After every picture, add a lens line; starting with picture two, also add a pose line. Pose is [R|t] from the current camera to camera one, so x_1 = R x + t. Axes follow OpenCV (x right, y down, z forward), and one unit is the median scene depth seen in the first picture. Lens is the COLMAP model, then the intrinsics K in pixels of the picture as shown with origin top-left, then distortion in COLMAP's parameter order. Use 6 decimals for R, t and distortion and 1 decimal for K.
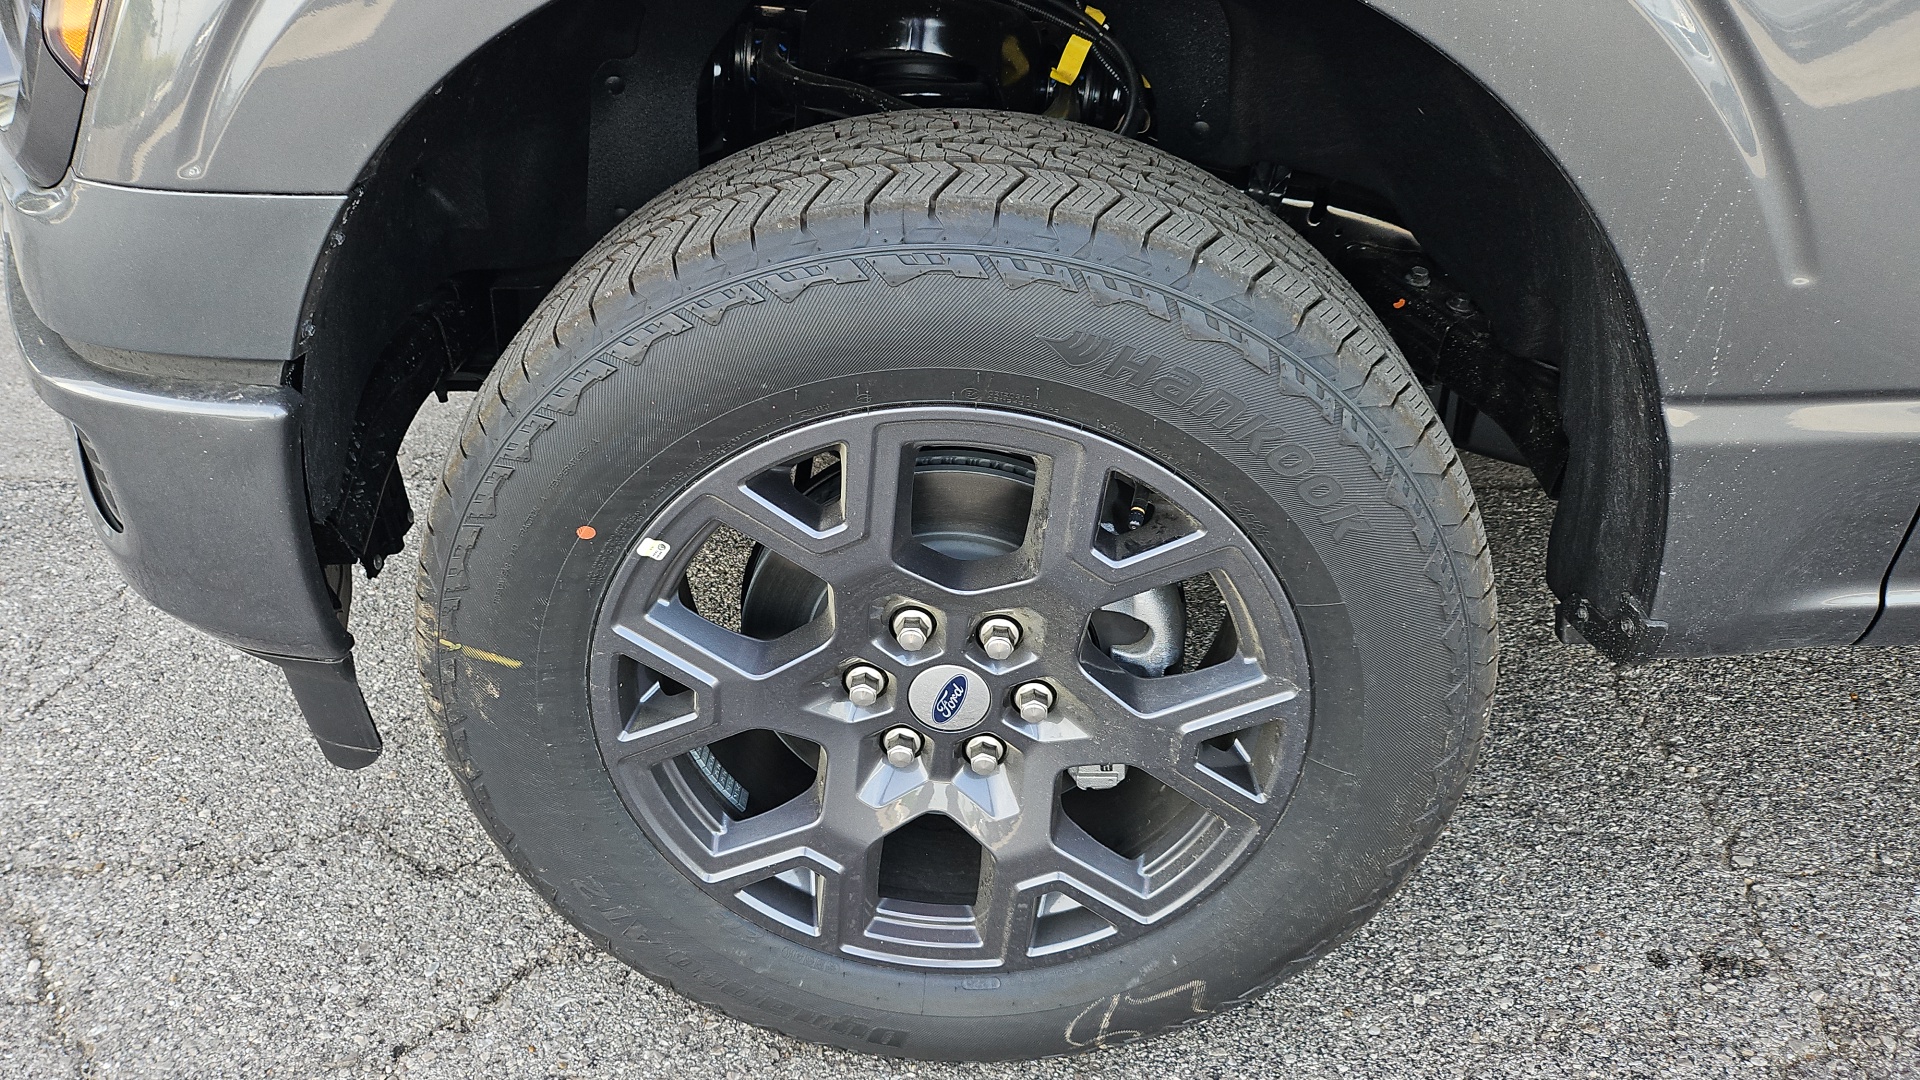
lens RADIAL K [[1351.8, 0, 951.5], [0, 1351.8, 558.1], [0, 0, 1]] dist [0.032133, -0.000358]
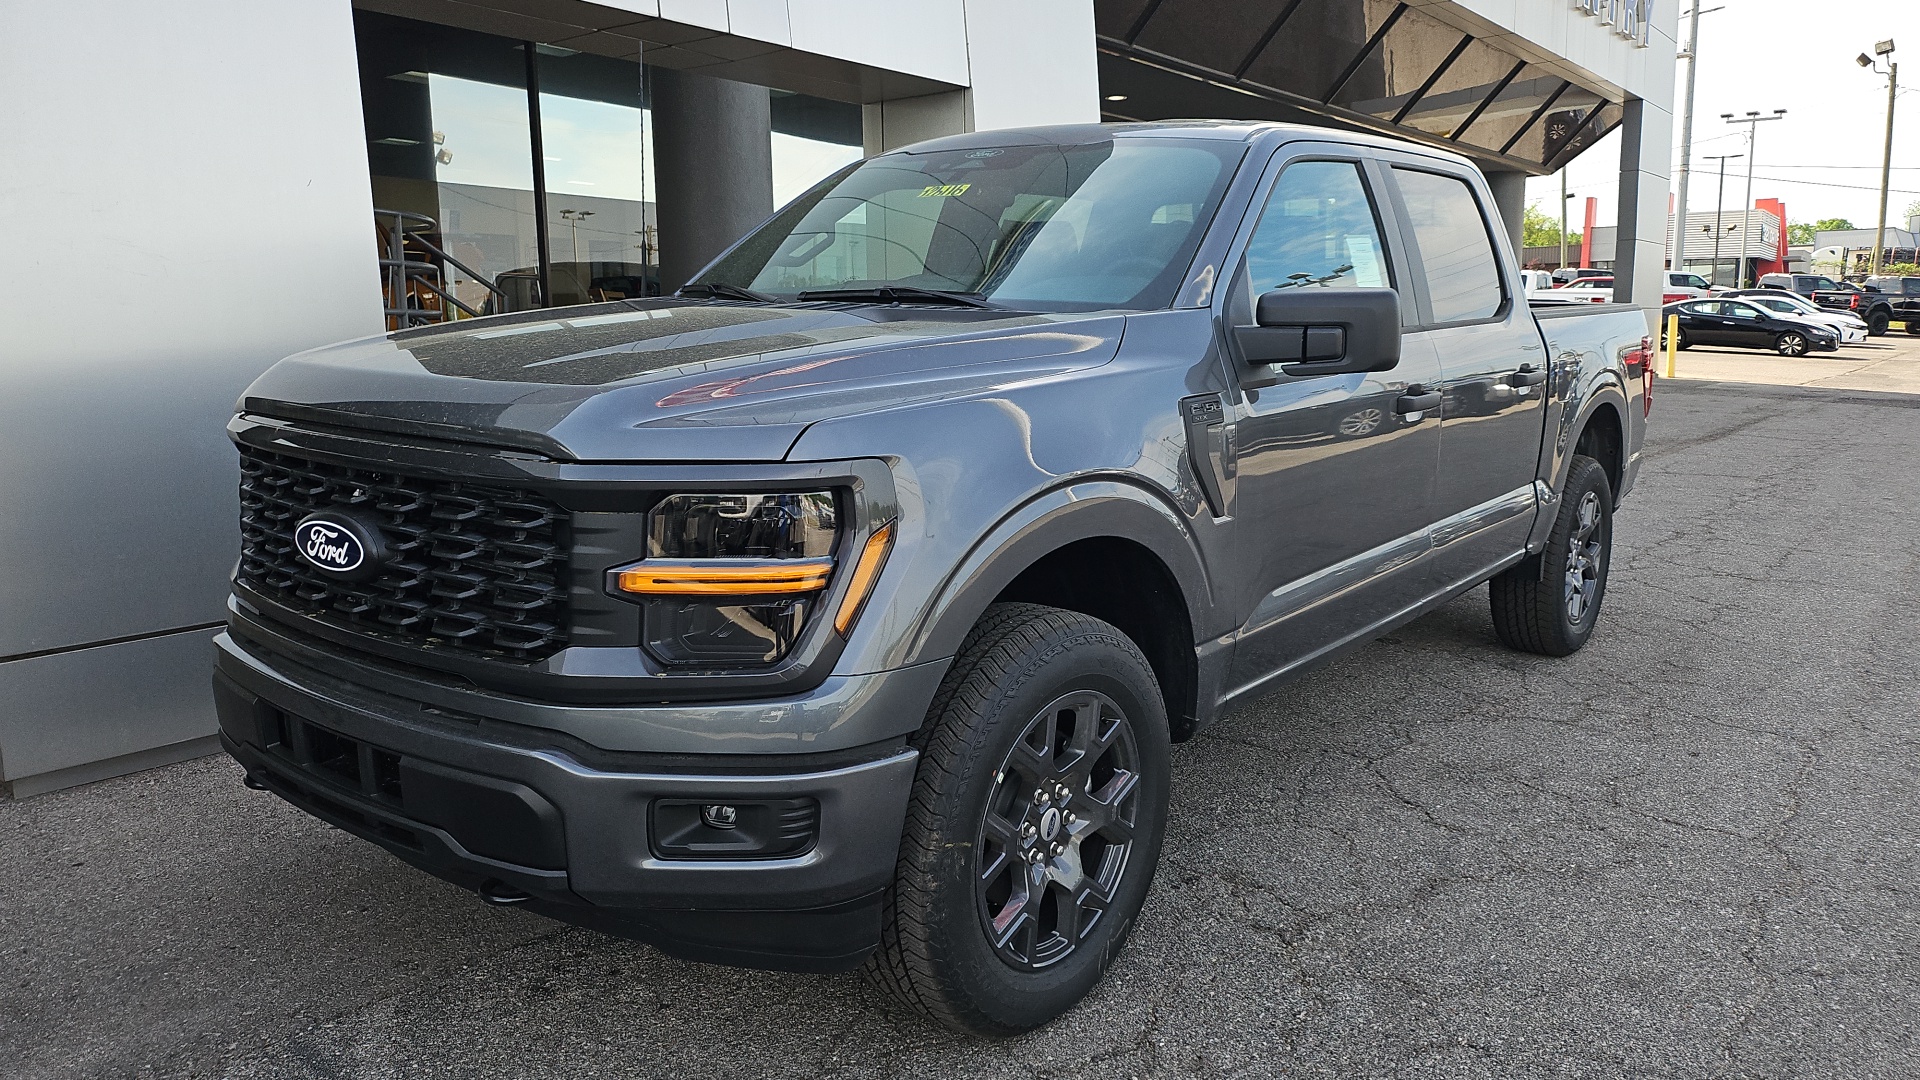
lens RADIAL K [[1351.8, 0, 951.5], [0, 1351.8, 558.1], [0, 0, 1]] dist [0.032133, -0.000358]
pose [[0.606469, -0.122139, 0.785670, -2.023208], [0.404080, 0.898358, -0.172256, 0.020170], [-0.684774, 0.421941, 0.594180, -0.558242]]
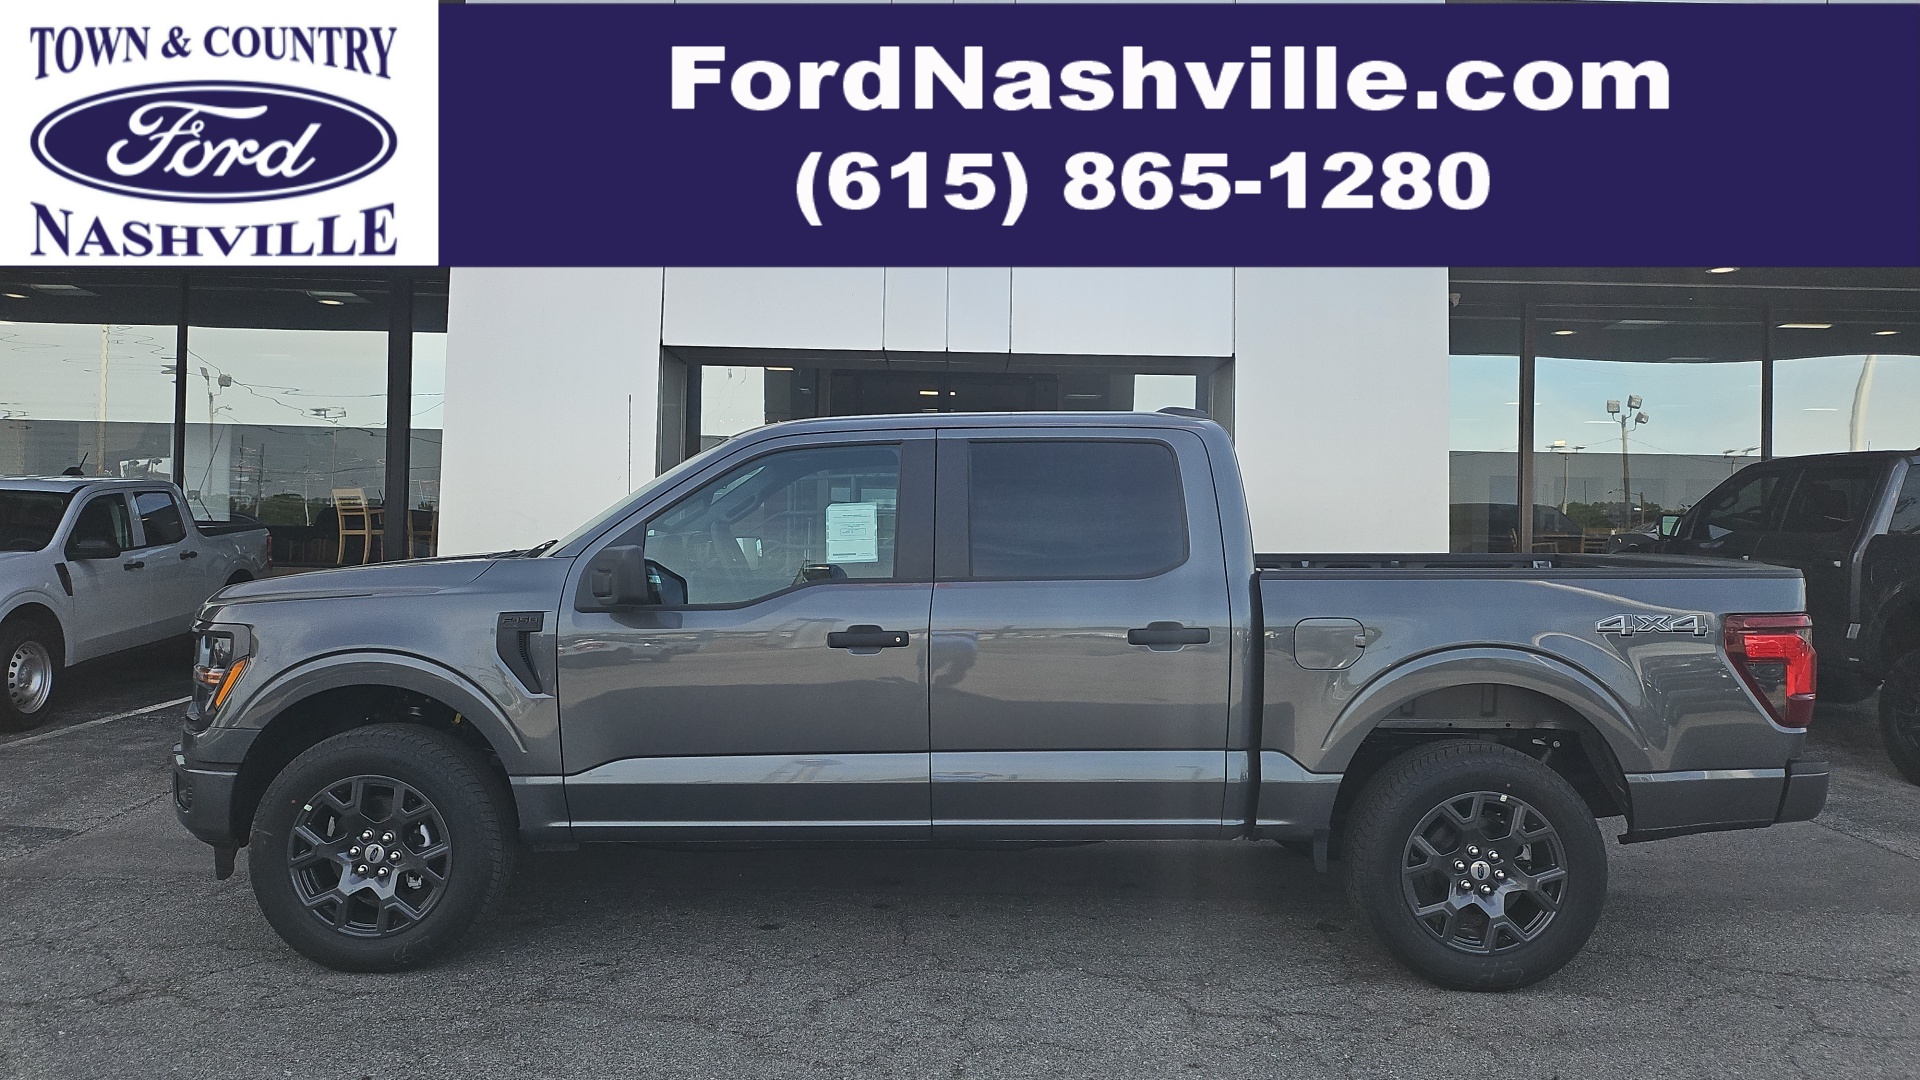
lens RADIAL K [[1314.3, 0, 970.5], [0, 1314.3, 534.0], [0, 0, 1]] dist [0.030638, -0.001035]
pose [[0.998955, 0.039182, 0.023522, 1.761700], [-0.020888, 0.849268, -0.527548, 1.433477], [-0.040647, 0.526506, 0.849199, -3.190438]]
